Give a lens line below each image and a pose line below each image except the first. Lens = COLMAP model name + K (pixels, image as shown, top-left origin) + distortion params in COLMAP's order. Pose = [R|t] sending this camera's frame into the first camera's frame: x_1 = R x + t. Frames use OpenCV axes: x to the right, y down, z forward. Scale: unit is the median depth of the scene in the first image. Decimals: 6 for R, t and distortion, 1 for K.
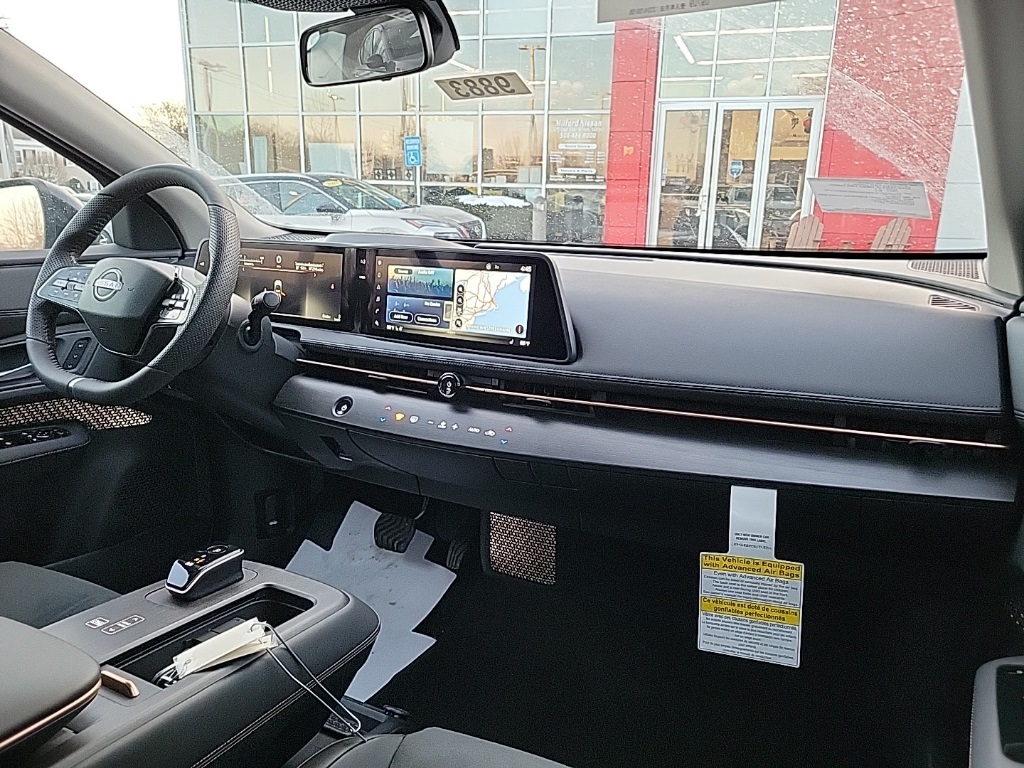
lens RADIAL K [[768.8, 0, 517.2], [0, 768.8, 398.8], [0, 0, 1]] dist [0.043436, -0.002226]
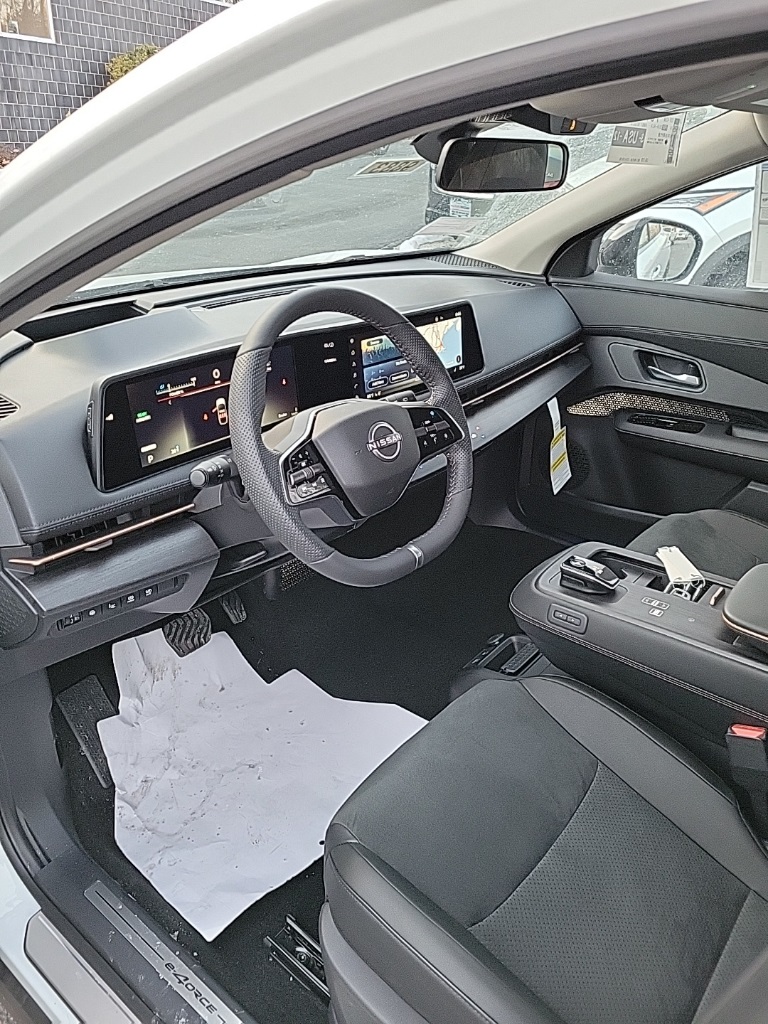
lens RADIAL K [[768.8, 0, 388.5], [0, 768.8, 507.5], [0, 0, 1]] dist [0.043436, -0.002226]
pose [[0.176658, -0.444015, 0.878432, -1.276142], [0.218352, 0.887910, 0.404893, -0.416748], [-0.959747, 0.120280, 0.253808, 0.763297]]
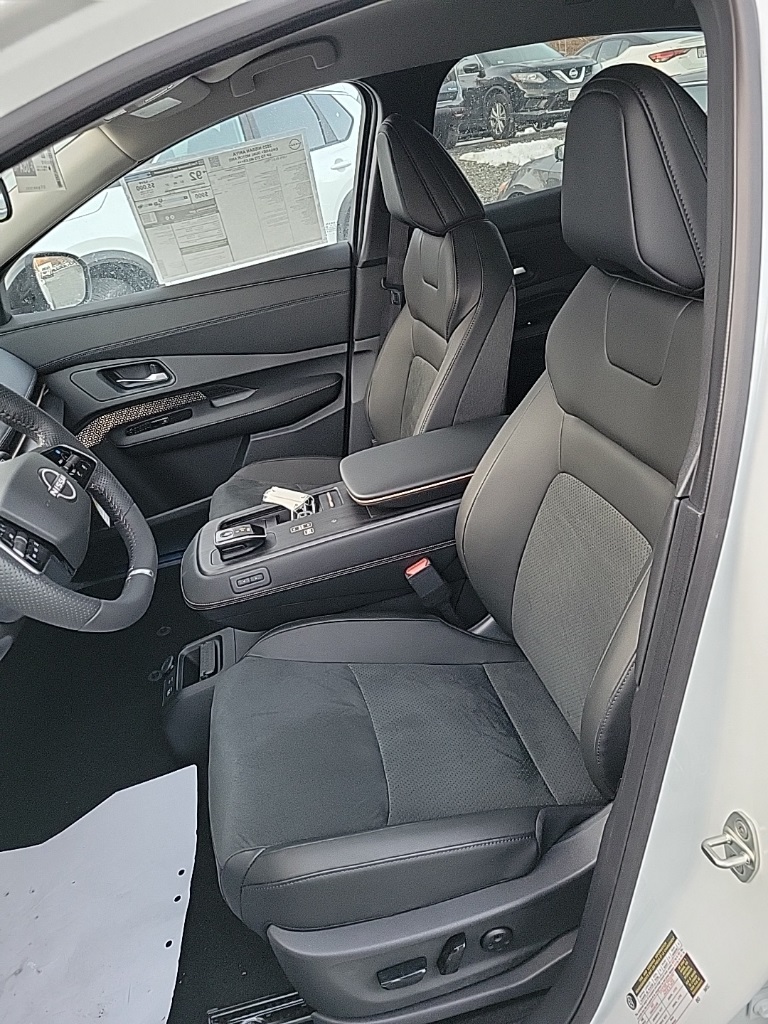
lens RADIAL K [[767.7, 0, 376.4], [0, 767.7, 509.5], [0, 0, 1]] dist [0.047020, -0.005478]
pose [[-0.644609, -0.253687, 0.721195, -1.283496], [0.332695, 0.756249, 0.563383, -0.456528], [-0.688326, 0.603100, -0.403084, 1.088114]]
